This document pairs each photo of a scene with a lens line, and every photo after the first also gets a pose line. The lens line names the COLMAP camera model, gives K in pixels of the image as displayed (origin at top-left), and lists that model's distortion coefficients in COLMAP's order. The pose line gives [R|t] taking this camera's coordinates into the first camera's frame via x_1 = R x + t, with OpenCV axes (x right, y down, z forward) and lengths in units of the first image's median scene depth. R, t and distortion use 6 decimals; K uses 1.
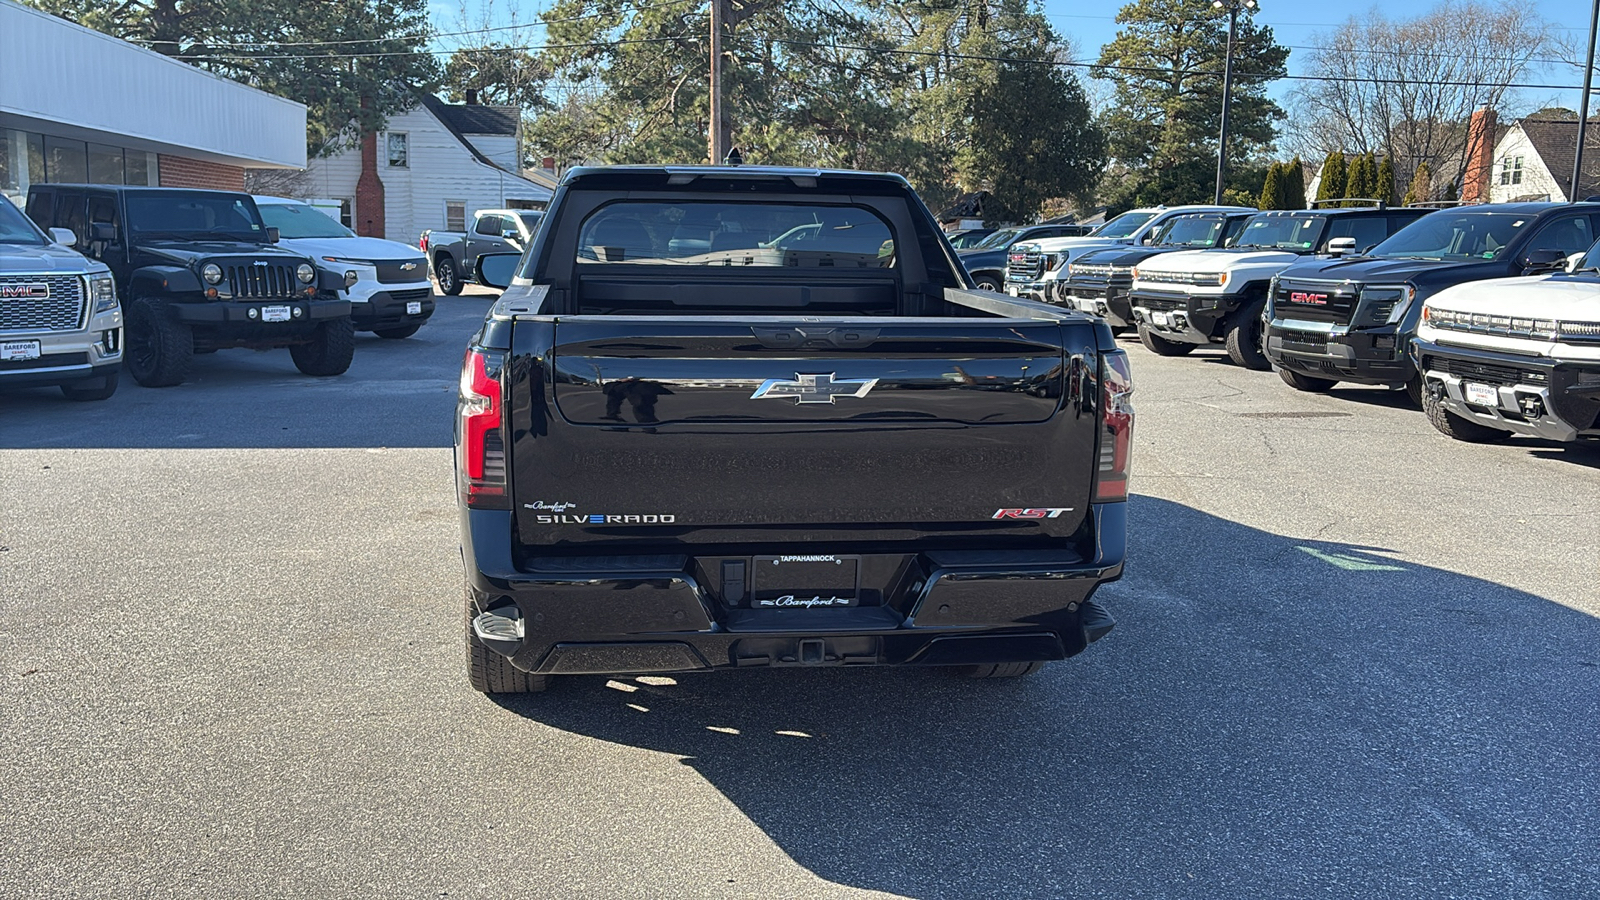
lens RADIAL K [[1334.5, 0, 835.7], [0, 1334.5, 453.8], [0, 0, 1]] dist [0.091402, -0.172217]
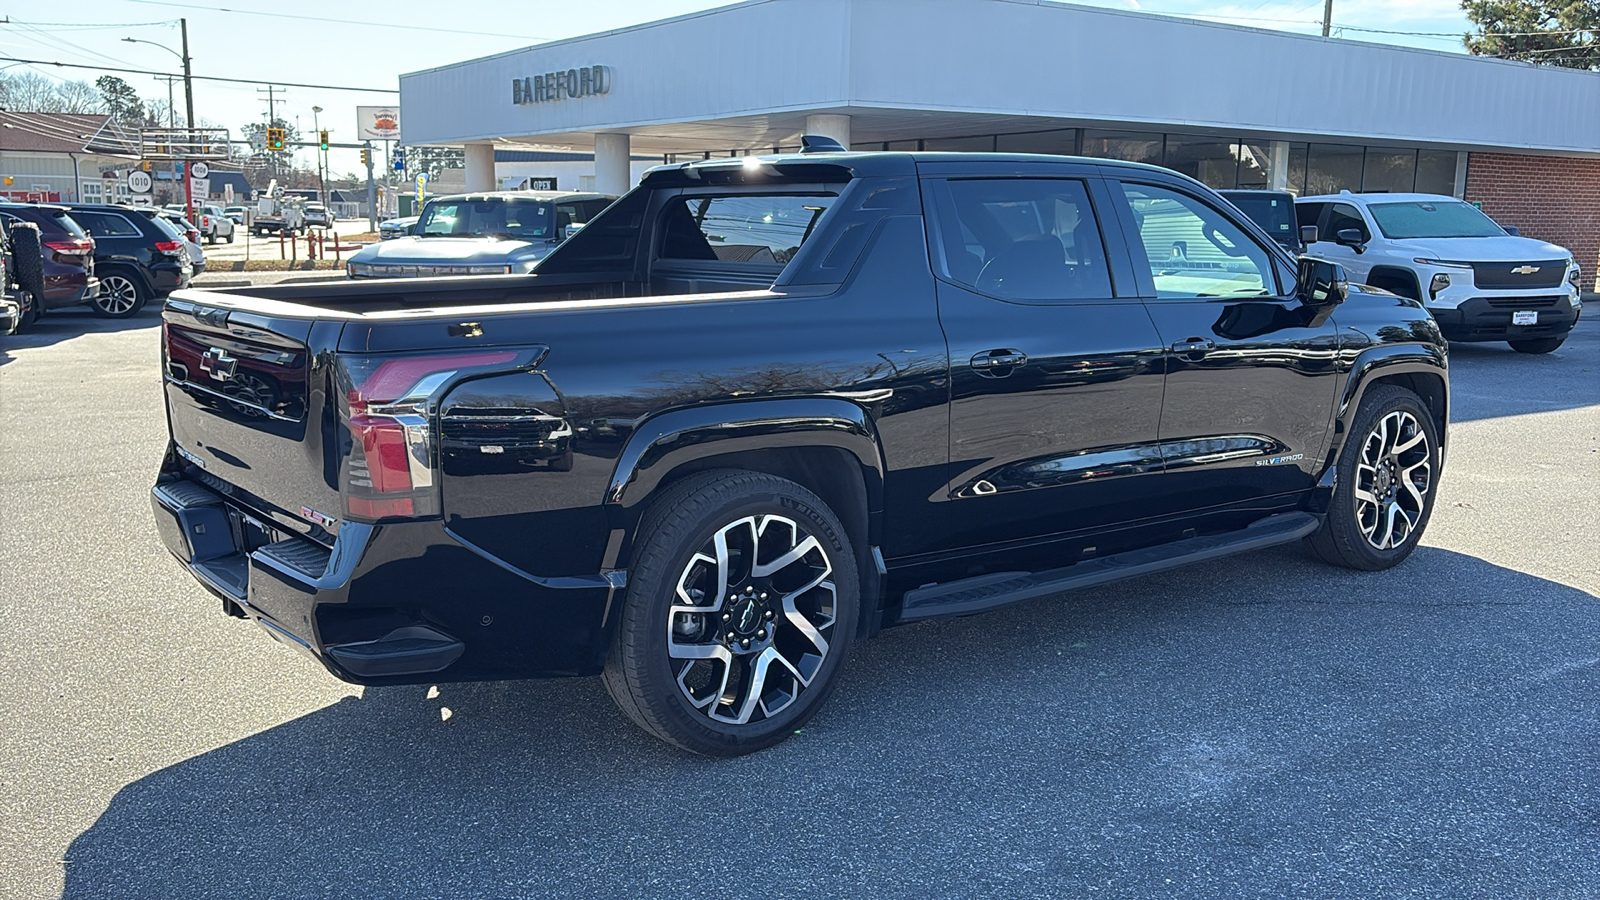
lens RADIAL K [[1364.7, 0, 782.5], [0, 1364.7, 442.7], [0, 0, 1]] dist [-0.012042, 0.051537]
pose [[0.506905, 0.123258, -0.853144, 0.228048], [-0.131029, 0.989241, 0.065069, -0.024580], [0.851985, 0.078803, 0.517601, 0.150278]]
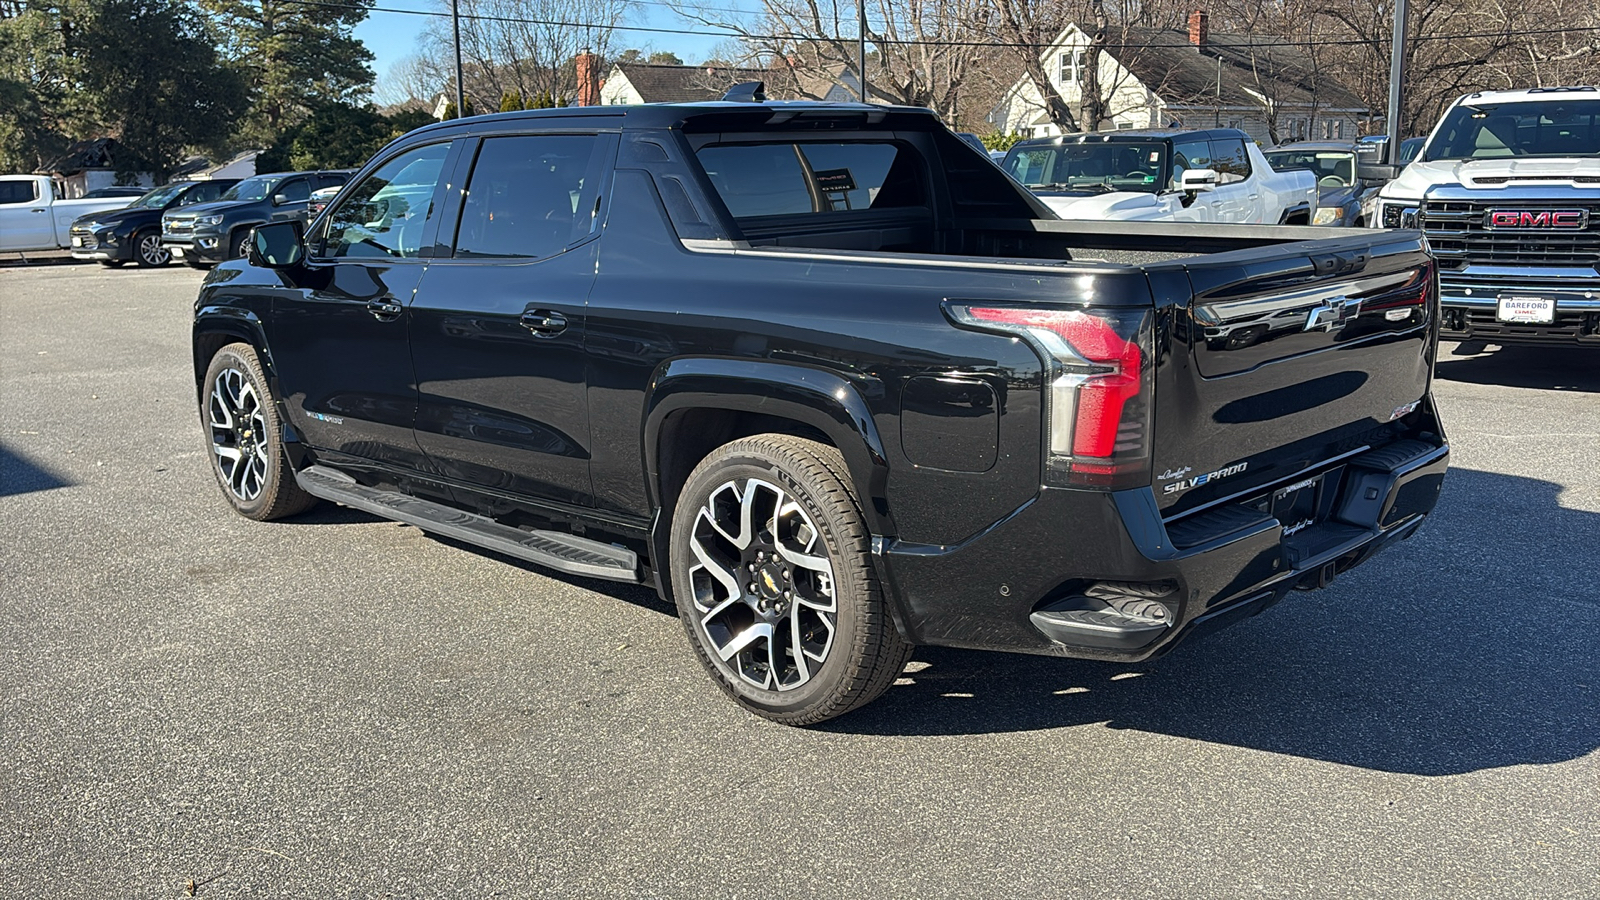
lens RADIAL K [[1317.2, 0, 800.0], [0, 1317.2, 450.0], [0, 0, 1]] dist [0.037186, -0.016095]
pose [[0.820330, -0.159831, 0.549102, -0.168616], [0.136672, 0.987121, 0.083148, -0.015912], [-0.555320, 0.006838, 0.831609, 0.073458]]
